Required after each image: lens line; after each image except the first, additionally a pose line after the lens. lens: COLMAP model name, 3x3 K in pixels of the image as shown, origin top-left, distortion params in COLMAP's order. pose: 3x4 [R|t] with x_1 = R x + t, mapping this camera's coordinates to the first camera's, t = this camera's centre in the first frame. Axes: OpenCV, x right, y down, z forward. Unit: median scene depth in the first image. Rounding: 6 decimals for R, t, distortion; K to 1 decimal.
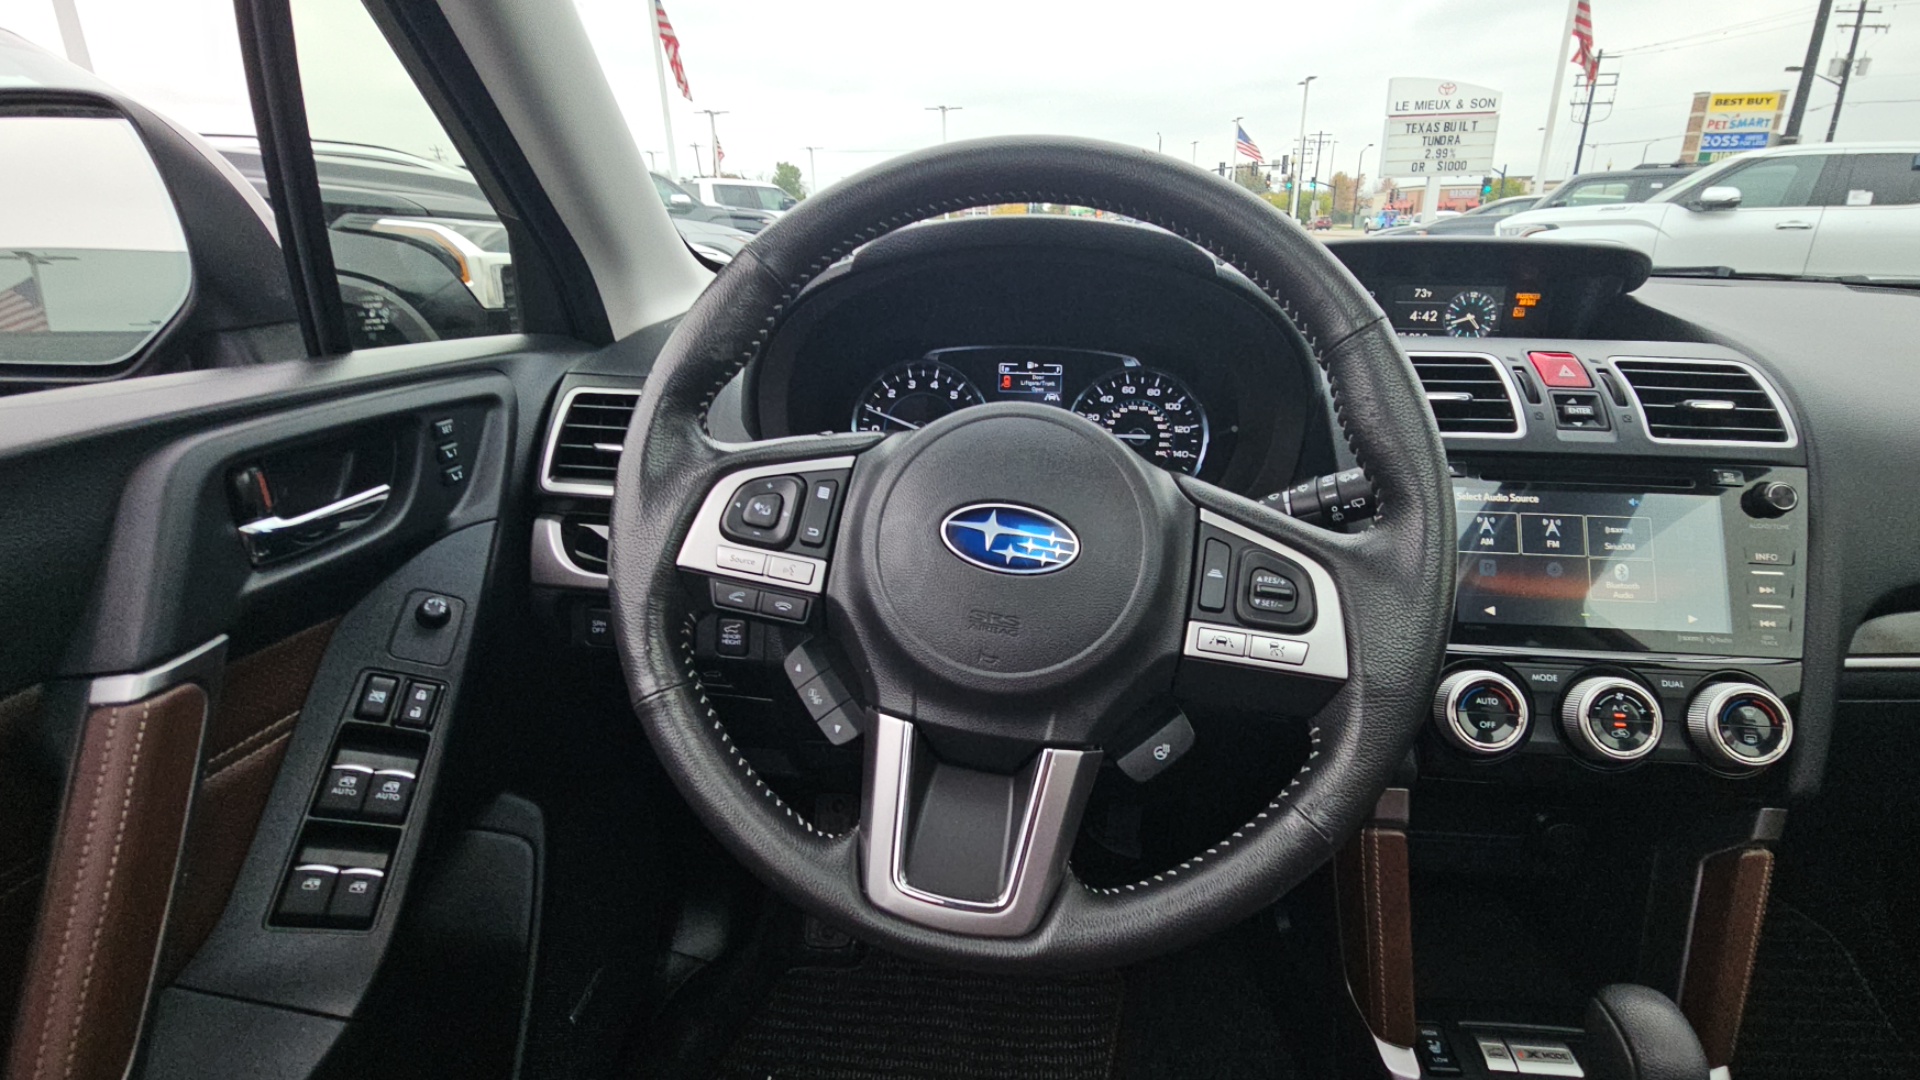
lens RADIAL K [[859.3, 0, 976.2], [0, 859.3, 538.5], [0, 0, 1]] dist [0.007108, -0.005273]
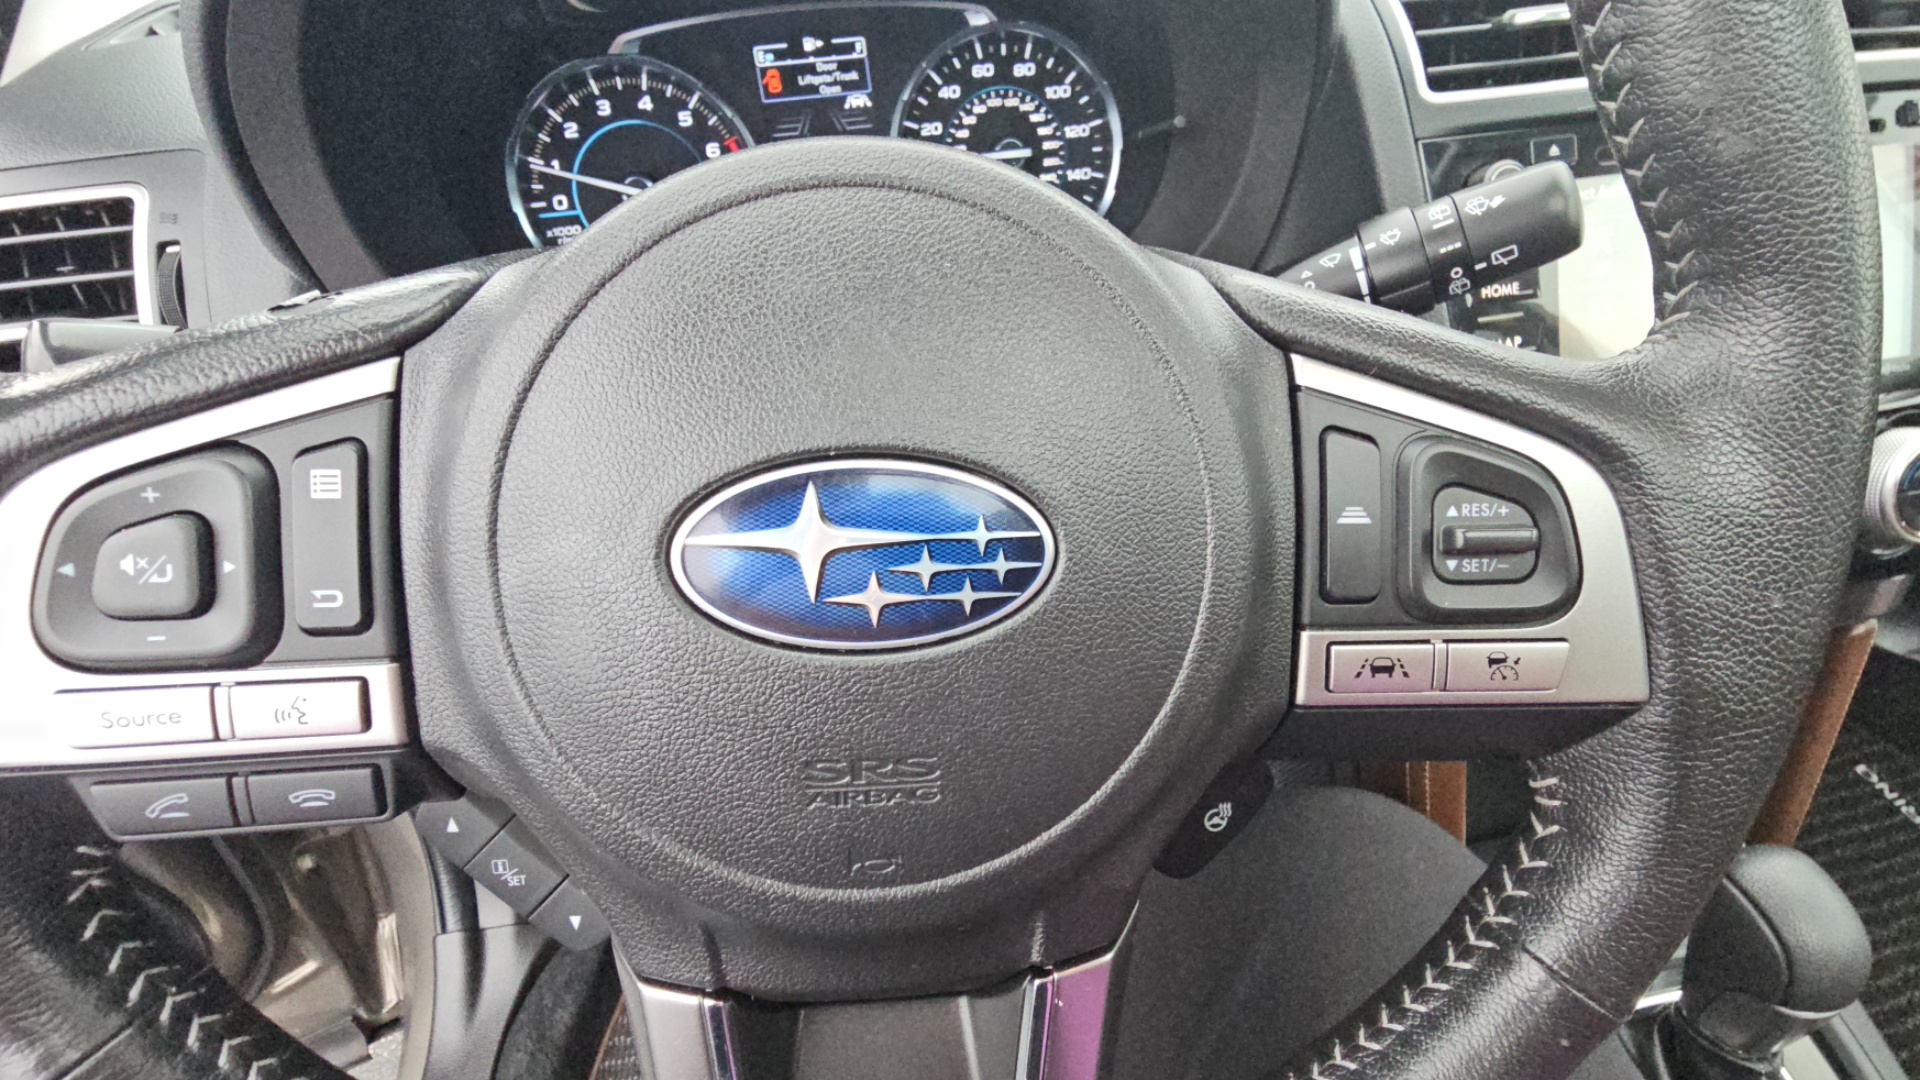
lens RADIAL K [[869.2, 0, 974.4], [0, 869.2, 541.3], [0, 0, 1]] dist [0.008717, -0.007196]
pose [[0.967321, -0.205079, 0.149107, 0.015912], [0.148799, 0.935294, 0.321067, -0.063838], [-0.205303, -0.288388, 0.935245, 0.350506]]
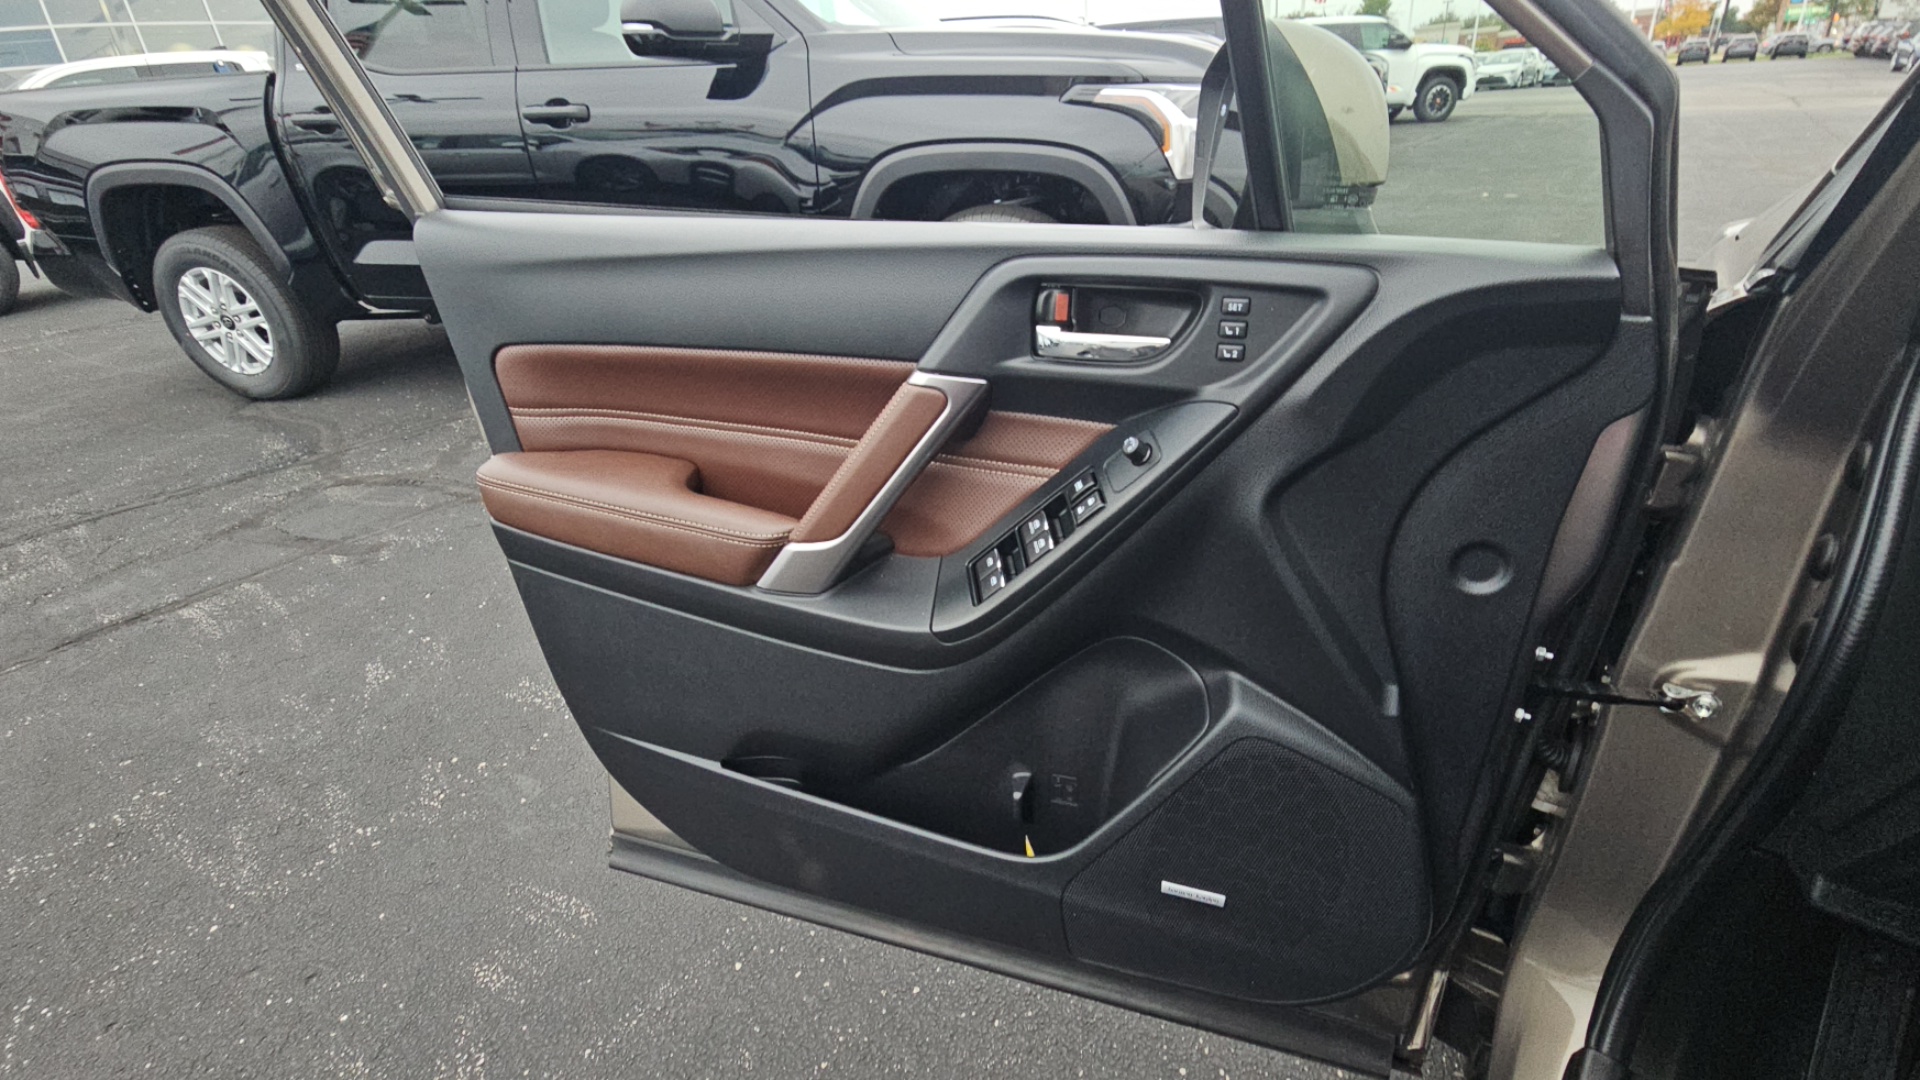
lens RADIAL K [[862.9, 0, 976.3], [0, 862.9, 538.5], [0, 0, 1]] dist [0.000289, -0.000025]
pose [[0.836787, 0.202388, -0.508750, -0.765676], [-0.126922, 0.975567, 0.179333, -0.077827], [0.532614, -0.085492, 0.842029, 0.099526]]
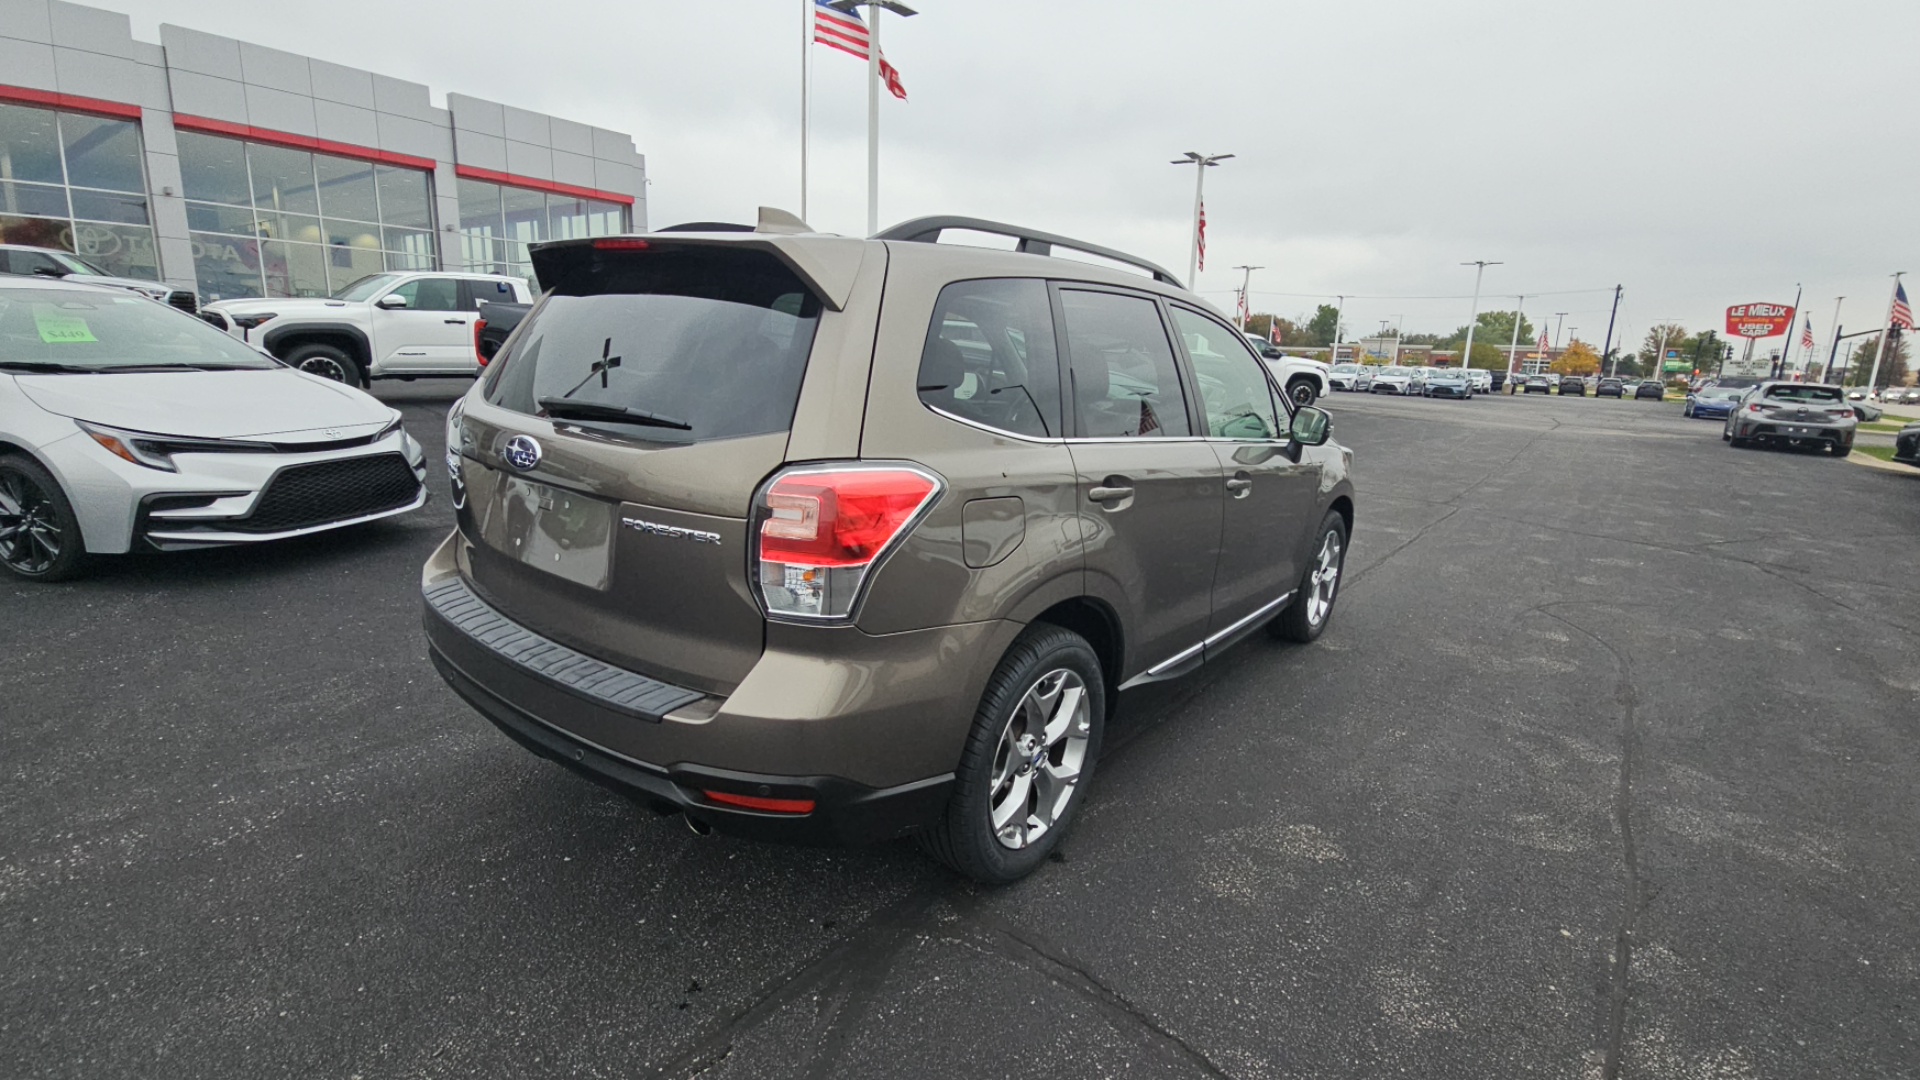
lens RADIAL K [[851.2, 0, 969.7], [0, 851.2, 548.1], [0, 0, 1]] dist [0.015688, -0.011880]
pose [[0.831438, 0.172137, -0.528281, 3.119112], [-0.239566, 0.968942, -0.061320, 1.483786], [0.501318, 0.177541, 0.846853, -4.999233]]
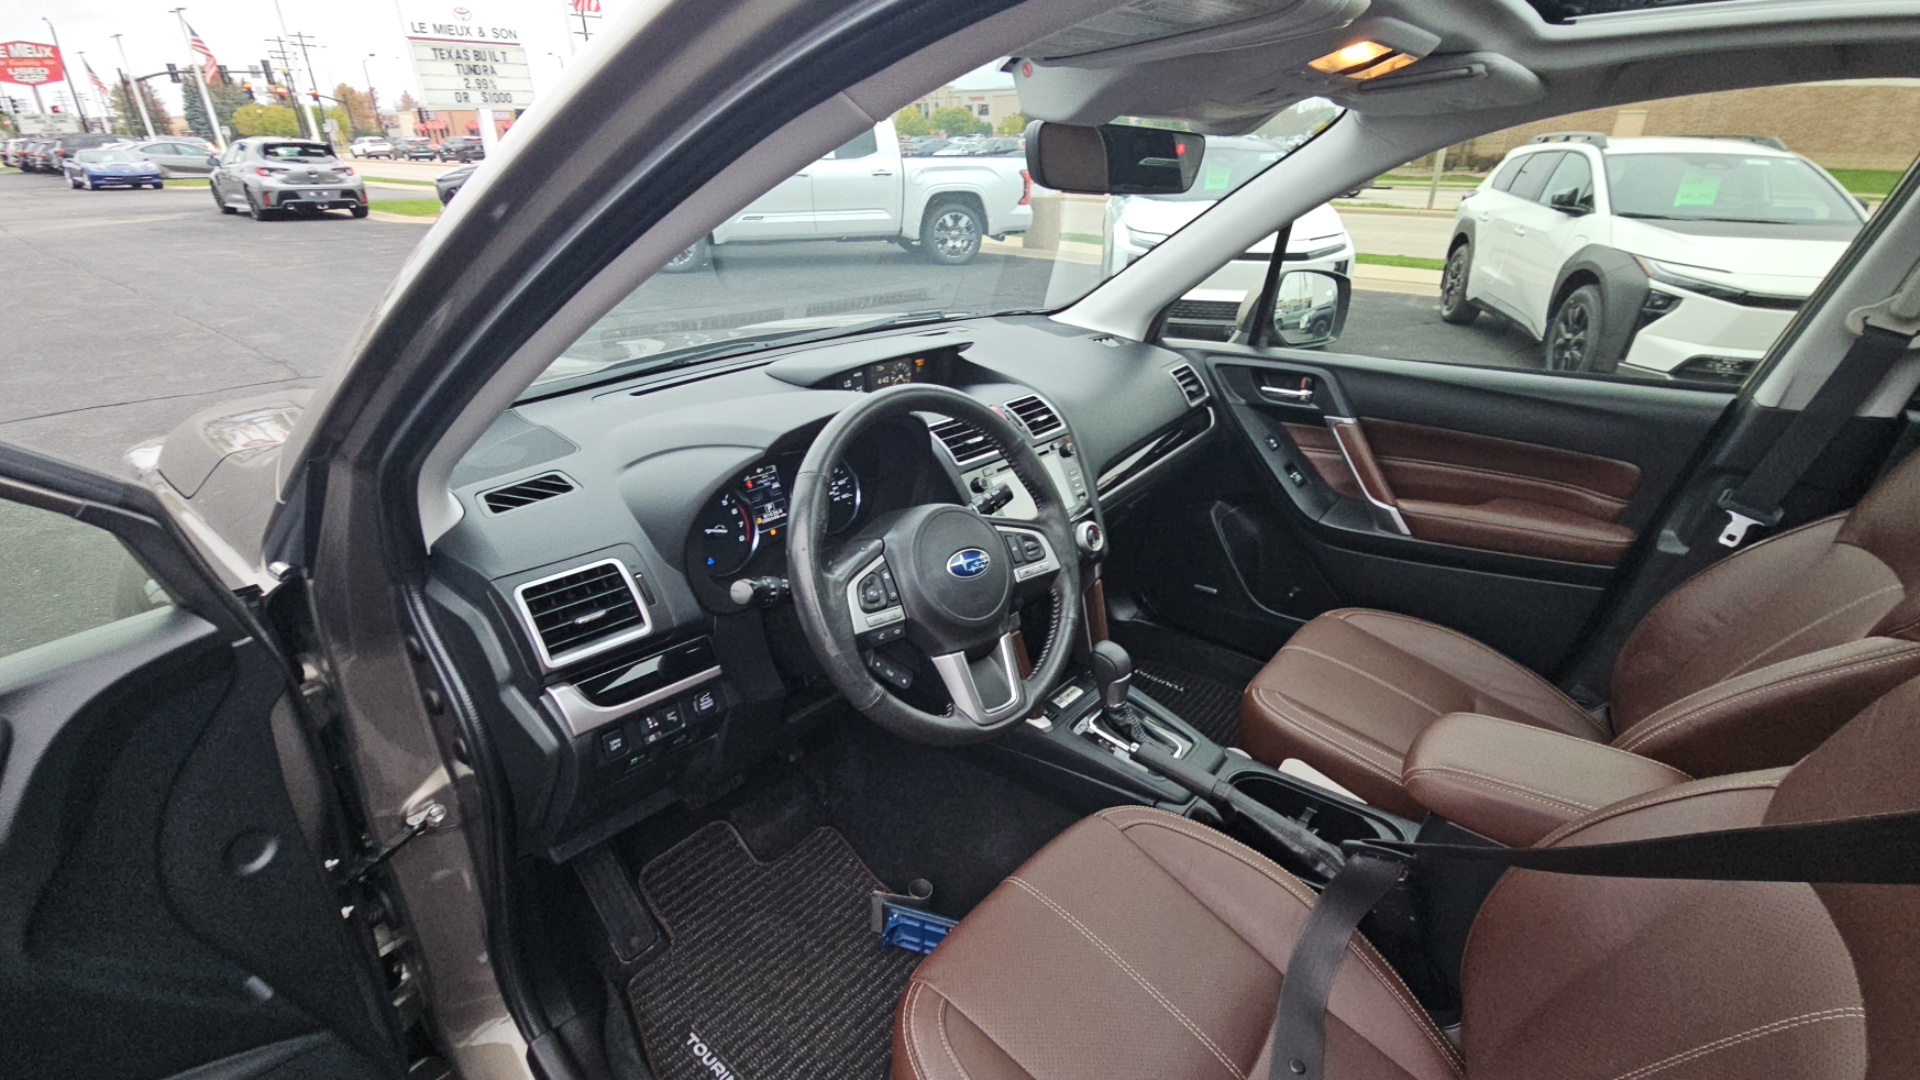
lens RADIAL K [[856.3, 0, 982.4], [0, 856.3, 539.7], [0, 0, 1]] dist [0.018258, -0.011858]
pose [[0.576831, -0.331217, 0.746700, -0.929631], [0.271561, 0.939870, 0.207119, -0.300253], [-0.770403, 0.083302, 0.632092, -0.301222]]
